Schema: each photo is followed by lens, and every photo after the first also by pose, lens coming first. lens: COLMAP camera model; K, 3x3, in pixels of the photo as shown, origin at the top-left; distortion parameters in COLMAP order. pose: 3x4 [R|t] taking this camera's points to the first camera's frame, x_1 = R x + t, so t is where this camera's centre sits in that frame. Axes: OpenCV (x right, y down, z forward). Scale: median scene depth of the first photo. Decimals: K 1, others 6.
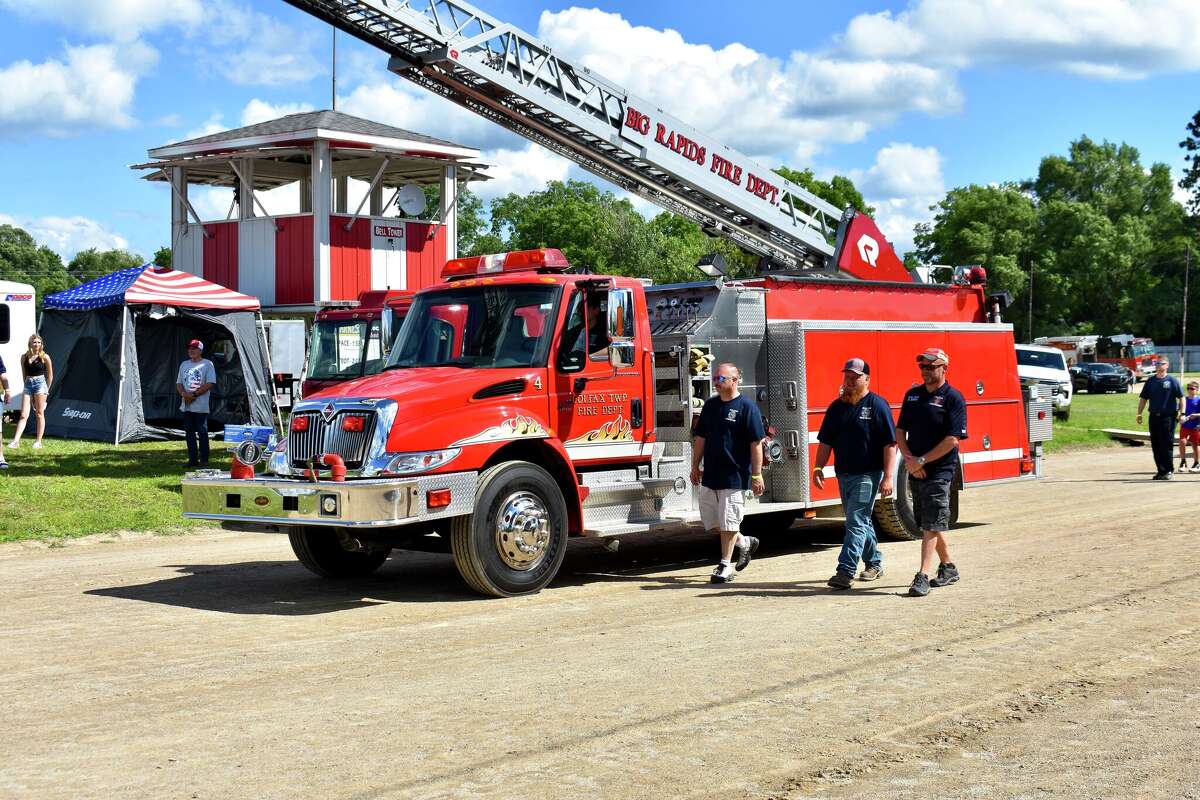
lens RADIAL K [[1781.4, 0, 600.0], [0, 1781.4, 400.0], [0, 0, 1]] dist [-0.034526, 0.013522]
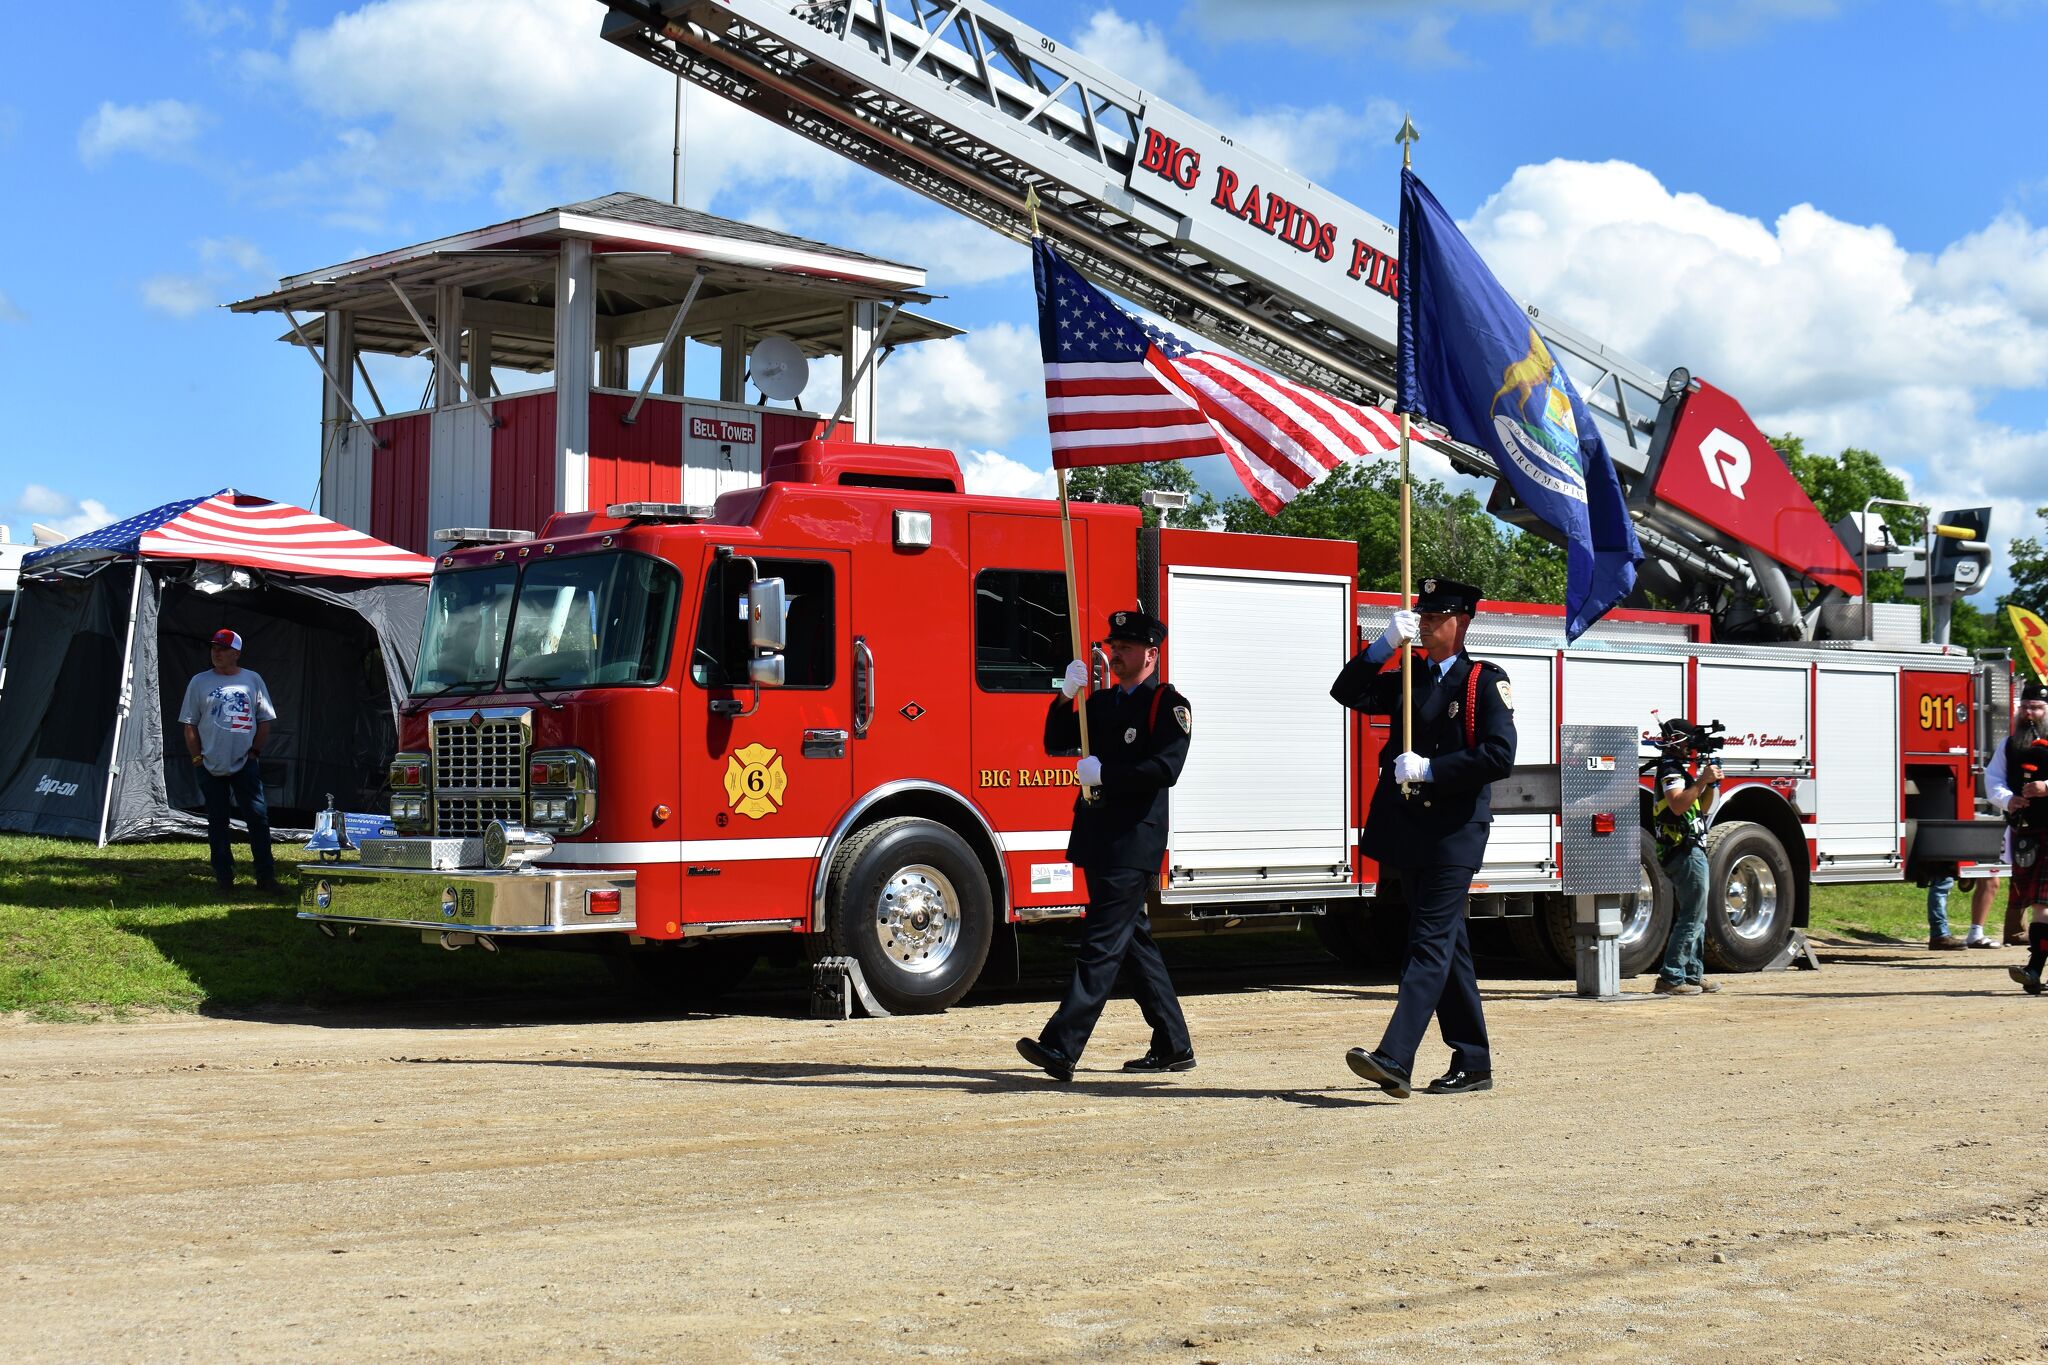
lens RADIAL K [[3040.3, 0, 1024.0], [0, 3040.3, 682.5], [0, 0, 1]] dist [-0.034526, 0.013522]
pose [[0.988255, 0.006342, -0.152683, 0.101014], [-0.015821, 0.998016, -0.060946, 0.026602], [0.151993, 0.062646, 0.986394, 0.216550]]
